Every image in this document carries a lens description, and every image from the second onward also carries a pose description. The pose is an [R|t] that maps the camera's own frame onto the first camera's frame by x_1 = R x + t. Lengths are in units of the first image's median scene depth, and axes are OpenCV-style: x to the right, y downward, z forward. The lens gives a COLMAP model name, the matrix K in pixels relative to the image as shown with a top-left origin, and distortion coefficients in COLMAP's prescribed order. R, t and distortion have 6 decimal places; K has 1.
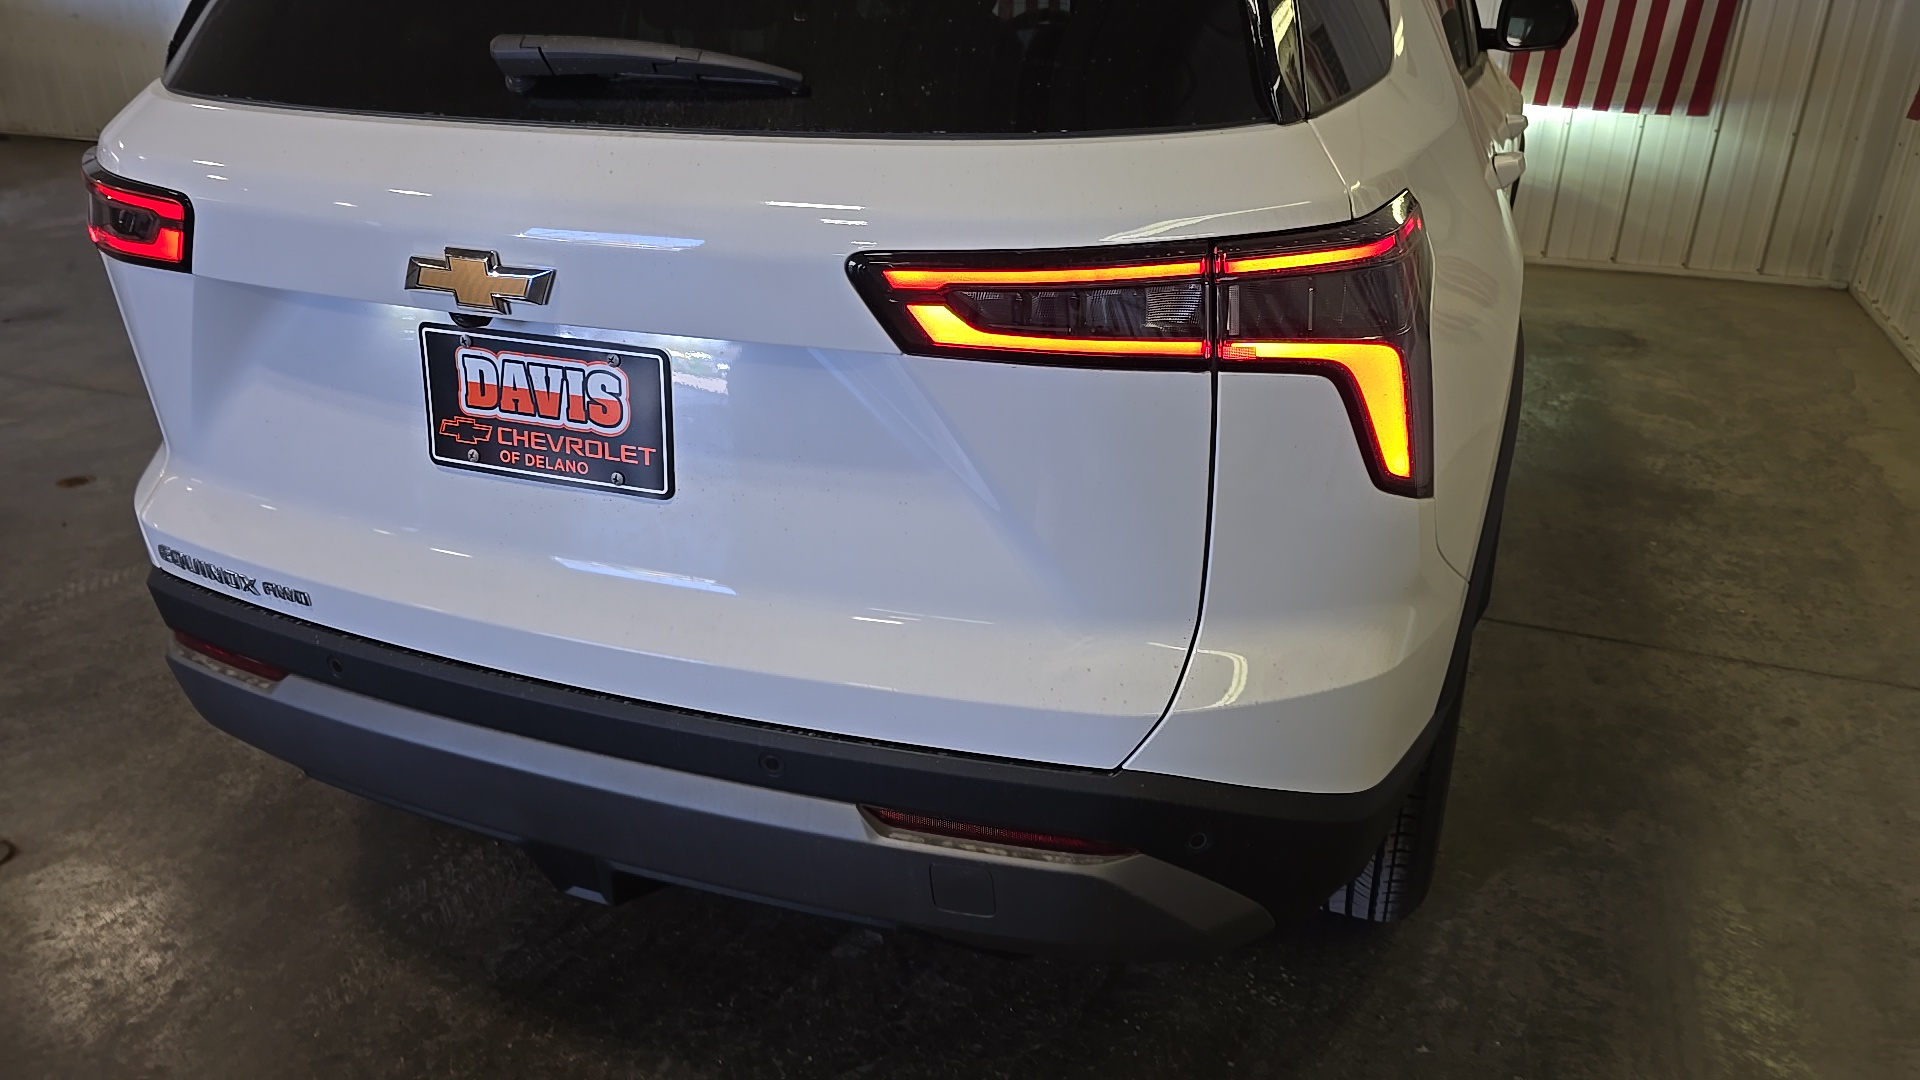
lens RADIAL K [[1299.9, 0, 965.7], [0, 1299.9, 543.1], [0, 0, 1]] dist [0.059127, -0.064649]
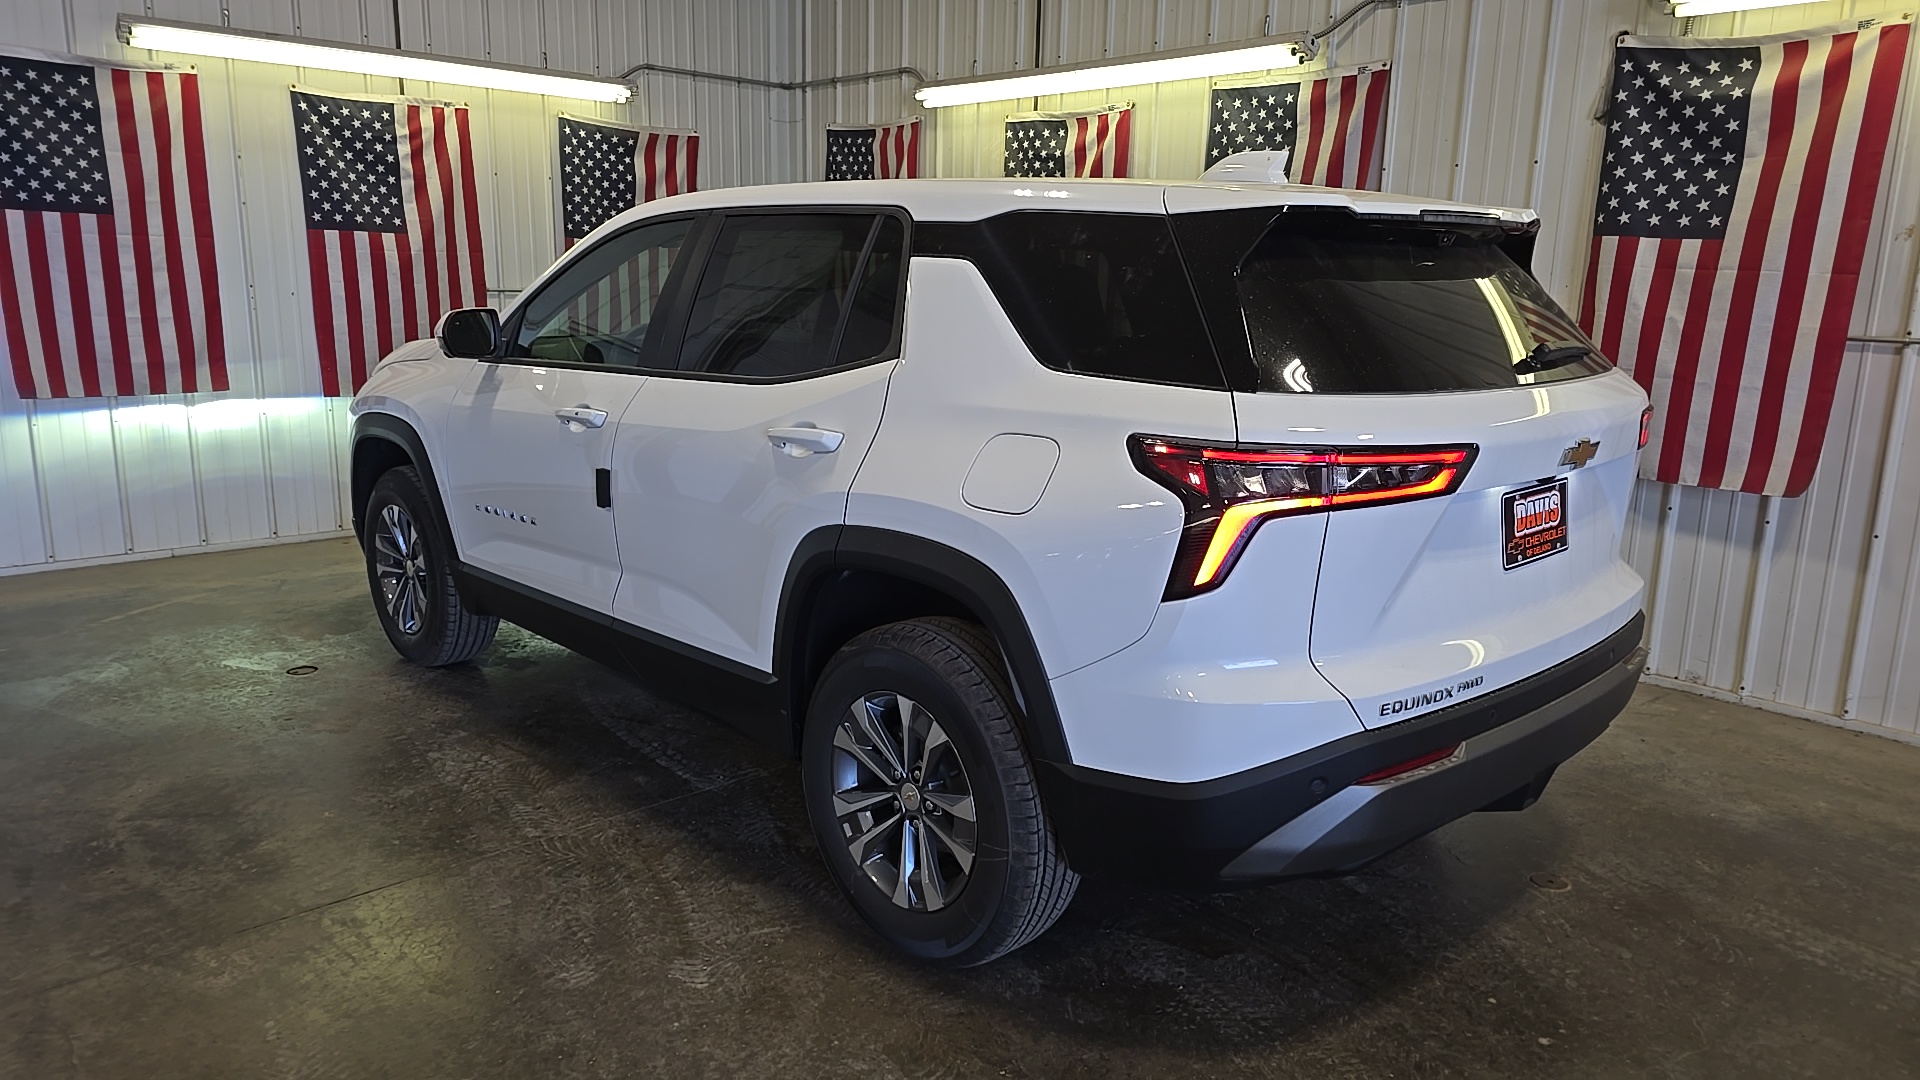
lens RADIAL K [[1298.5, 0, 976.0], [0, 1298.5, 540.4], [0, 0, 1]] dist [0.060838, -0.061889]
pose [[0.411250, -0.177819, 0.894010, -2.326157], [0.359962, 0.932754, 0.019940, -0.400790], [-0.837437, 0.313610, 0.447603, 0.792492]]
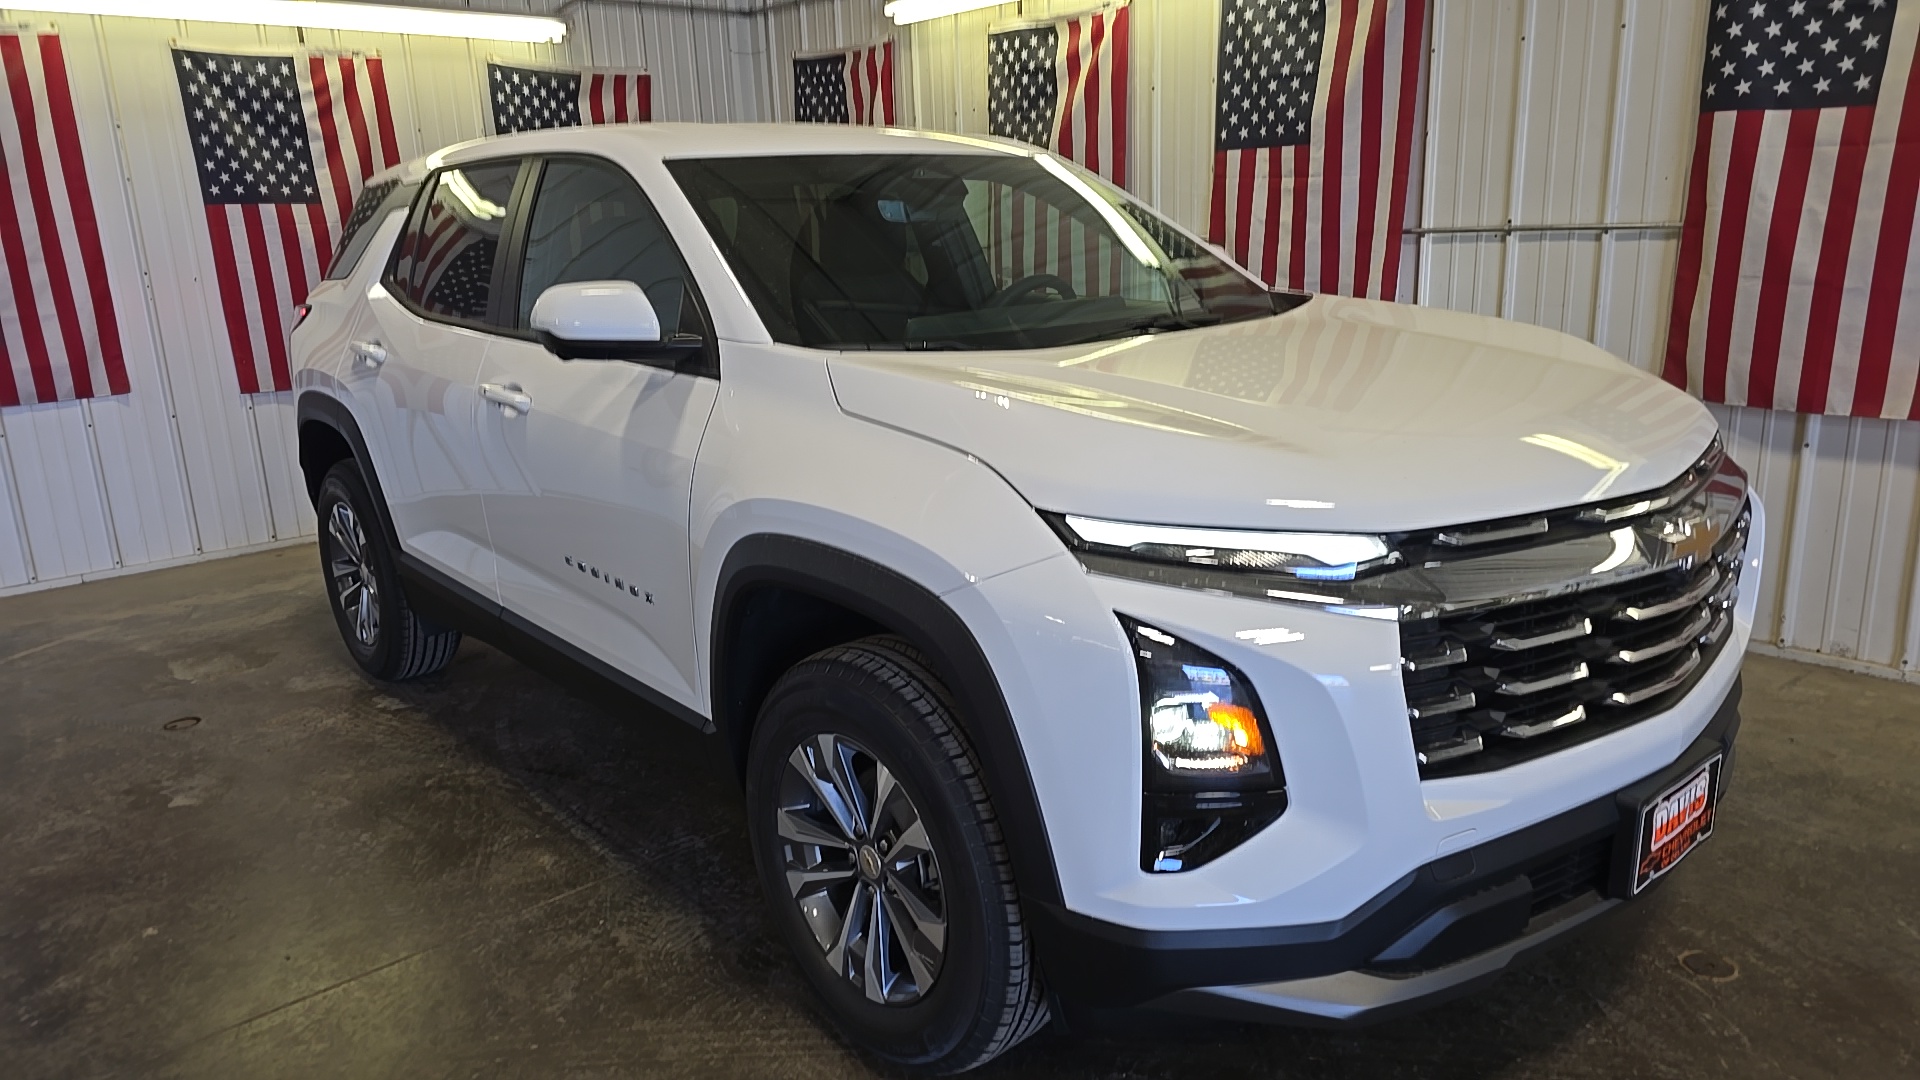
lens RADIAL K [[1289.6, 0, 975.0], [0, 1289.6, 549.0], [0, 0, 1]] dist [0.049456, -0.033988]
pose [[0.427890, -0.242327, 0.870740, -1.756354], [0.409793, 0.910691, 0.052069, -0.428480], [-0.805593, 0.334543, 0.488980, 0.919498]]
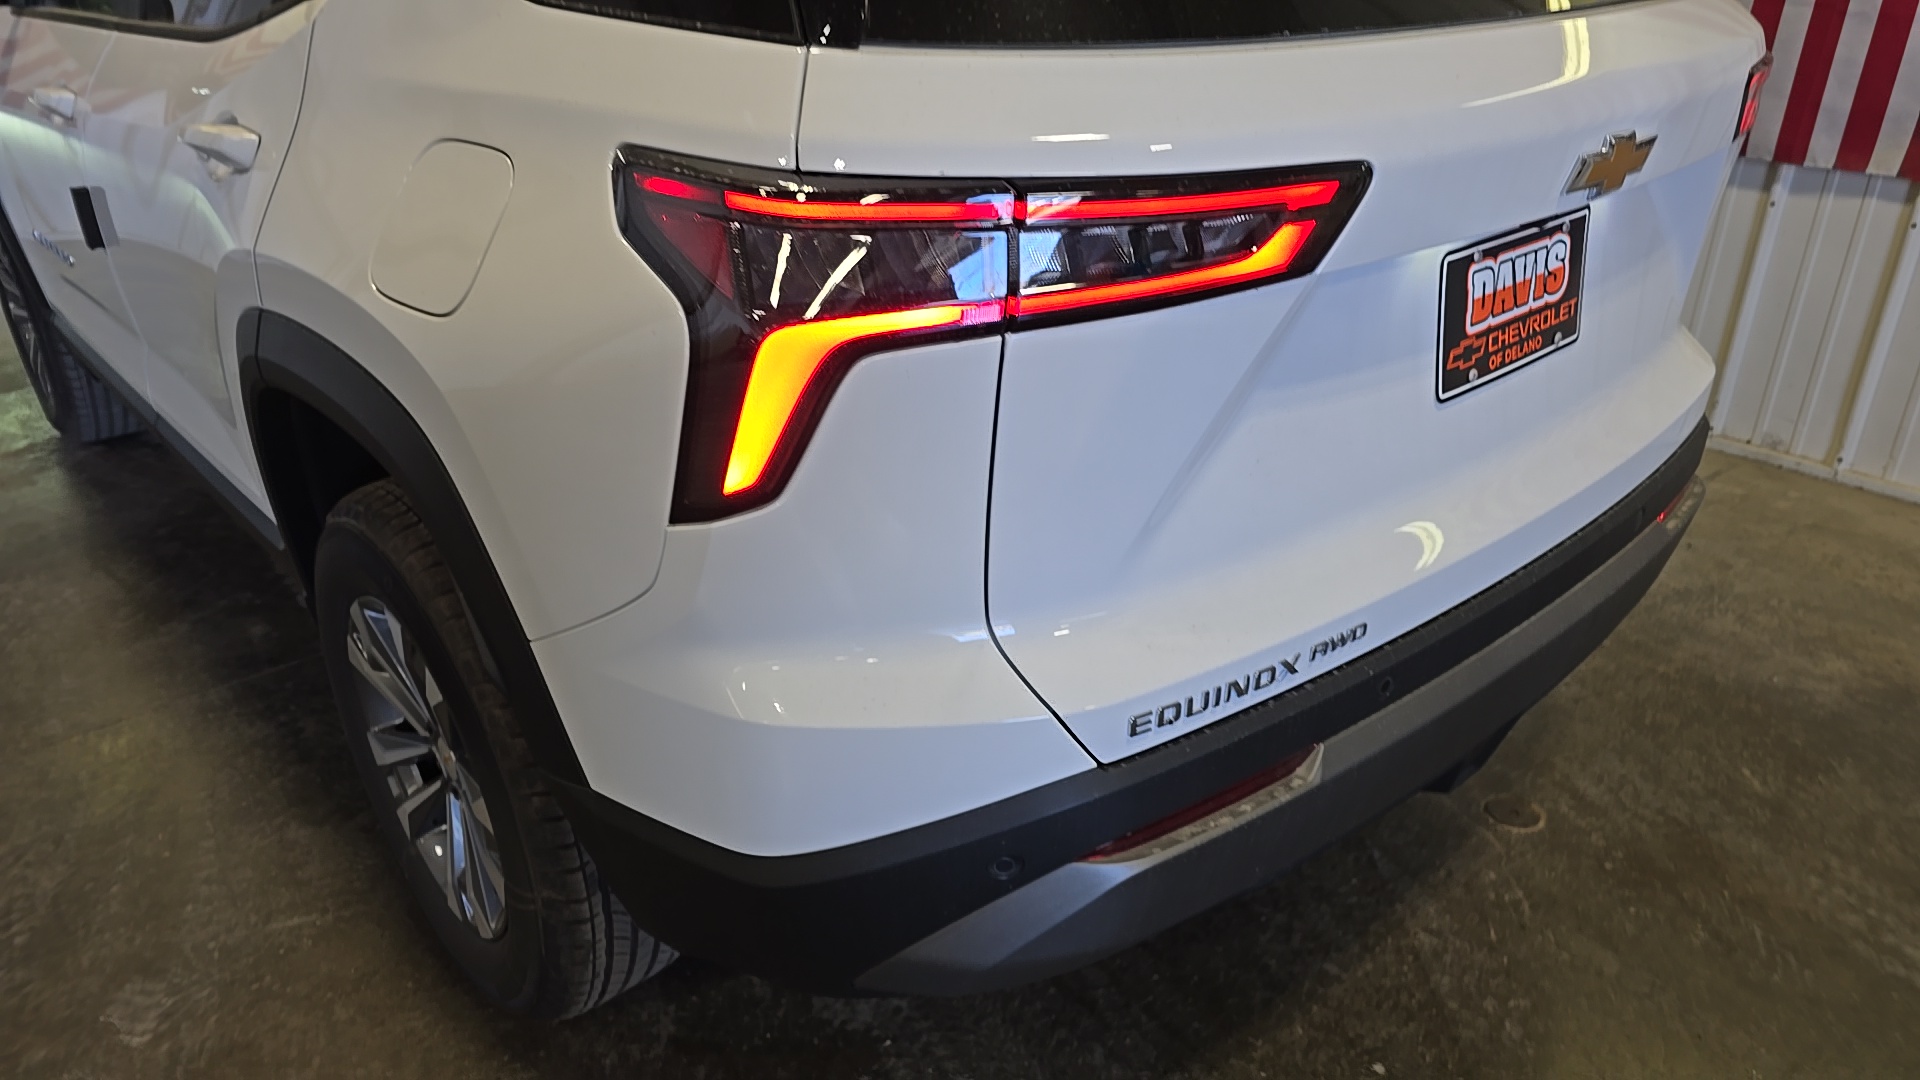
lens RADIAL K [[1299.9, 0, 965.7], [0, 1299.9, 543.1], [0, 0, 1]] dist [0.059127, -0.064649]
pose [[0.446189, -0.396875, 0.802125, -1.351103], [0.374701, 0.896794, 0.235285, -0.319846], [-0.812720, 0.195575, 0.548850, 0.783998]]
